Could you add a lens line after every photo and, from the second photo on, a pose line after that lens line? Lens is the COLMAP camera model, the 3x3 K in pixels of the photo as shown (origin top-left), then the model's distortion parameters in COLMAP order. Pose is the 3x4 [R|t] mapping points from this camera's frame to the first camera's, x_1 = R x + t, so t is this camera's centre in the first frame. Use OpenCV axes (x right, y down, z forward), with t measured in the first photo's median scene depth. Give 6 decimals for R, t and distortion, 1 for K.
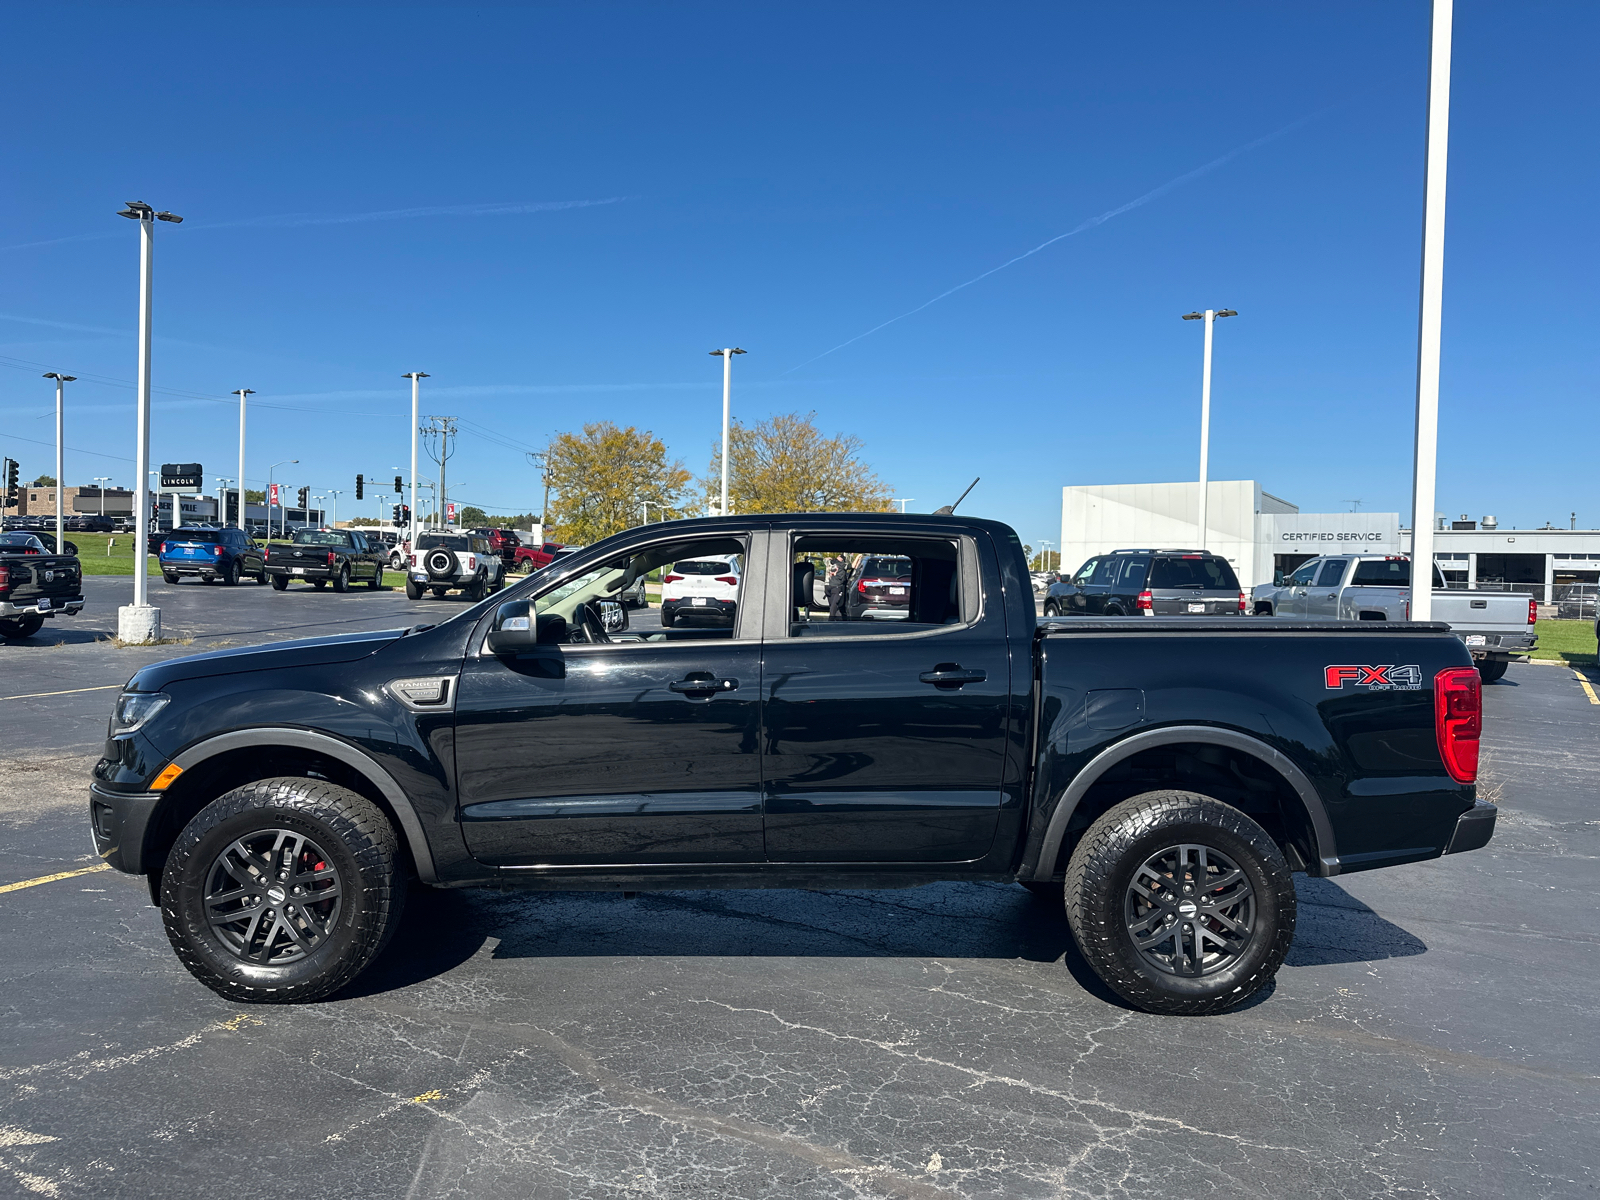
lens RADIAL K [[1149.2, 0, 796.9], [0, 1149.2, 641.4], [0, 0, 1]] dist [0.004573, -0.005195]
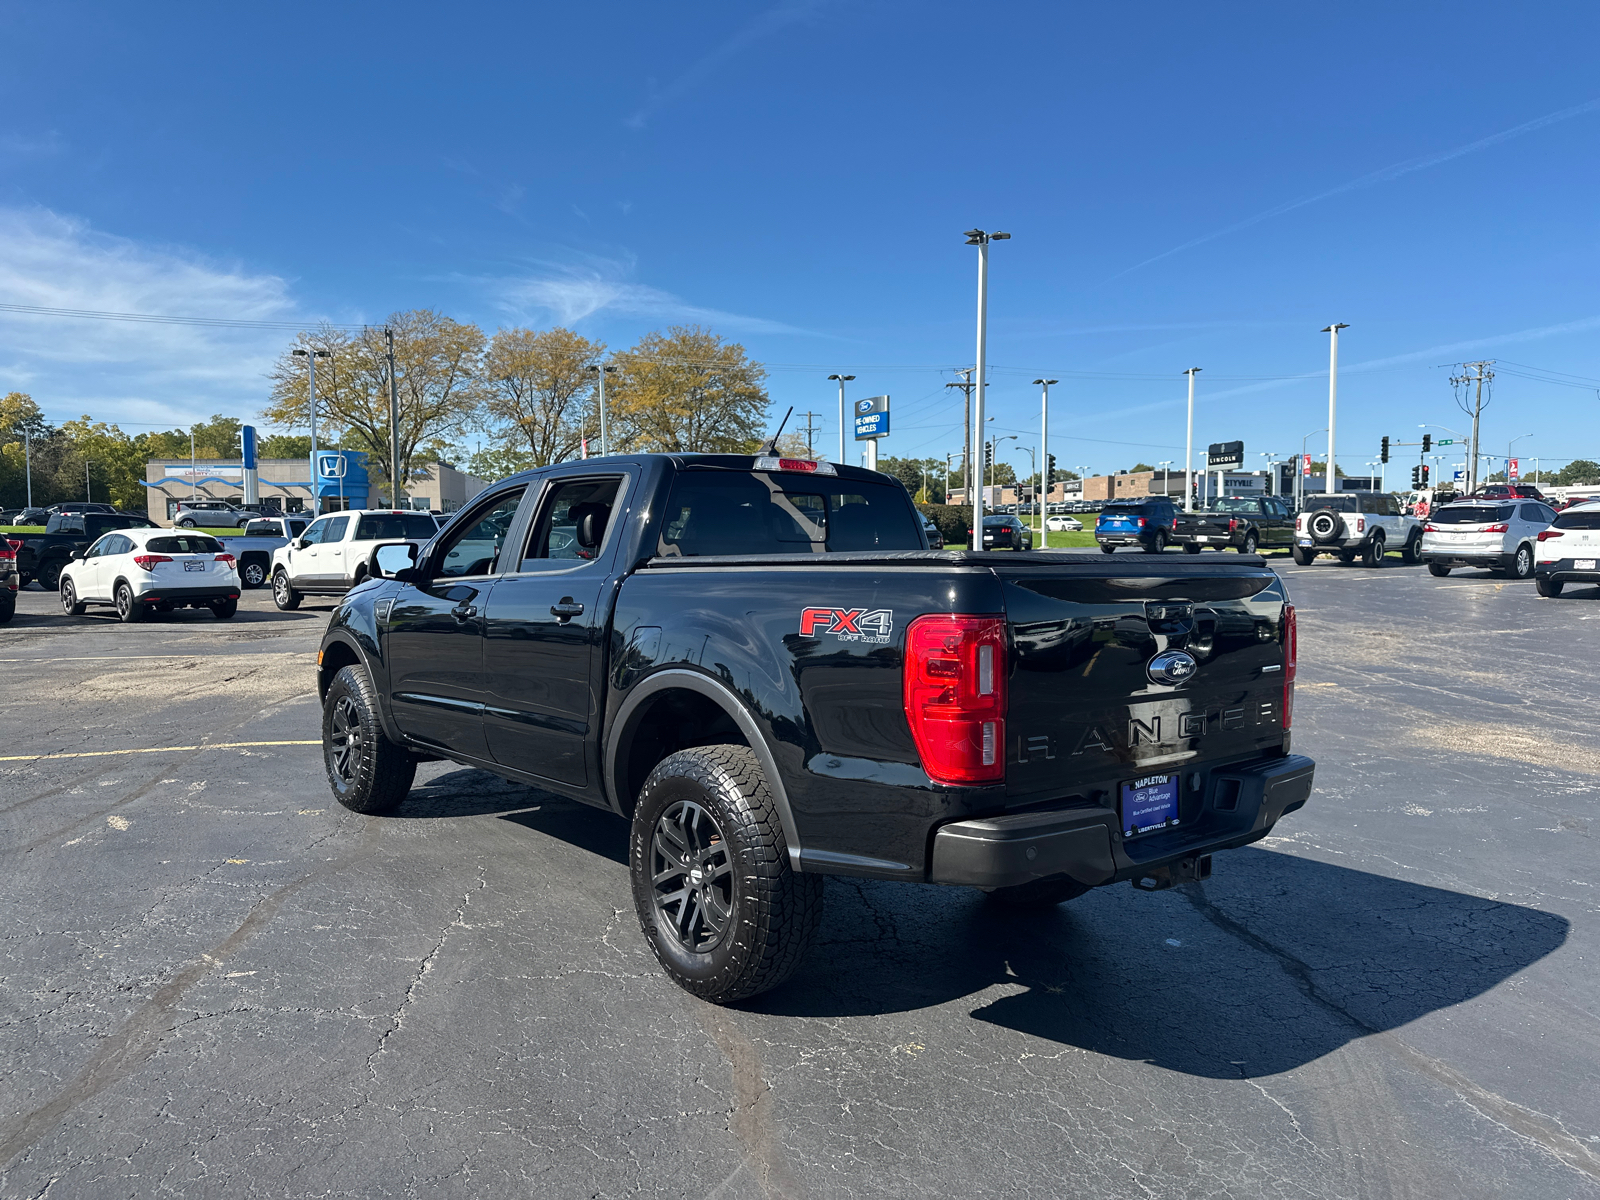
lens RADIAL K [[1149.2, 0, 796.9], [0, 1149.2, 641.4], [0, 0, 1]] dist [0.004573, -0.005195]
pose [[0.603294, 0.044714, -0.796264, 0.174798], [-0.025863, 0.998999, 0.036504, 0.002571], [0.797099, -0.001429, 0.603847, 0.084448]]
